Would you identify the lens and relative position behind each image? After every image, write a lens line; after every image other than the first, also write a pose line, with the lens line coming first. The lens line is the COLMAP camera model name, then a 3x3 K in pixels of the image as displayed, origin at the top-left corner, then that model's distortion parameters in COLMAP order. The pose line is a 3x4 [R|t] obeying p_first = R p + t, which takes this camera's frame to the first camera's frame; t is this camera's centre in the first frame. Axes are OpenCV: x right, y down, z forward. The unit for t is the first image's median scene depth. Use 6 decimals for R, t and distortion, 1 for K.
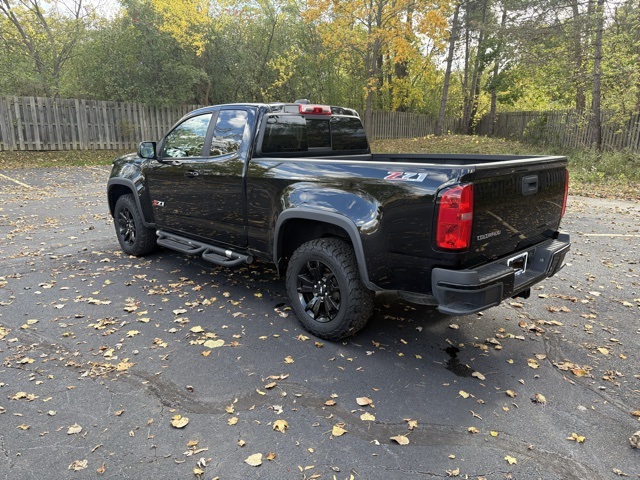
lens RADIAL K [[485.8, 0, 320.0], [0, 485.8, 240.0], [0, 0, 1]] dist [0.021334, -0.012260]
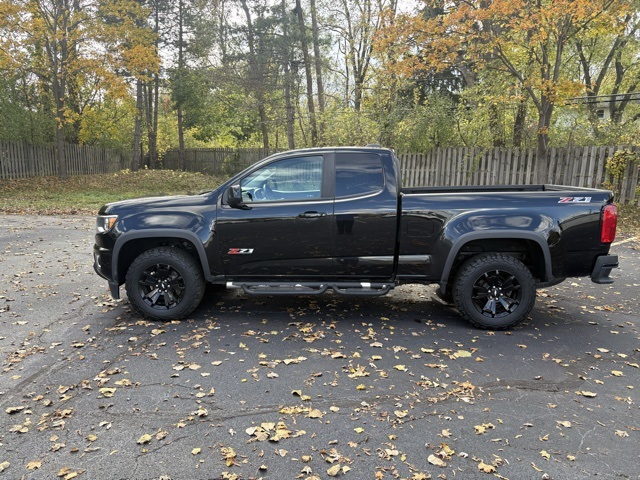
lens RADIAL K [[485.8, 0, 320.0], [0, 485.8, 240.0], [0, 0, 1]] dist [0.021334, -0.012260]
pose [[0.743007, -0.107492, 0.660596, -0.860856], [0.151104, 0.988476, -0.009111, -0.068203], [-0.652004, 0.106588, 0.750687, 0.231377]]
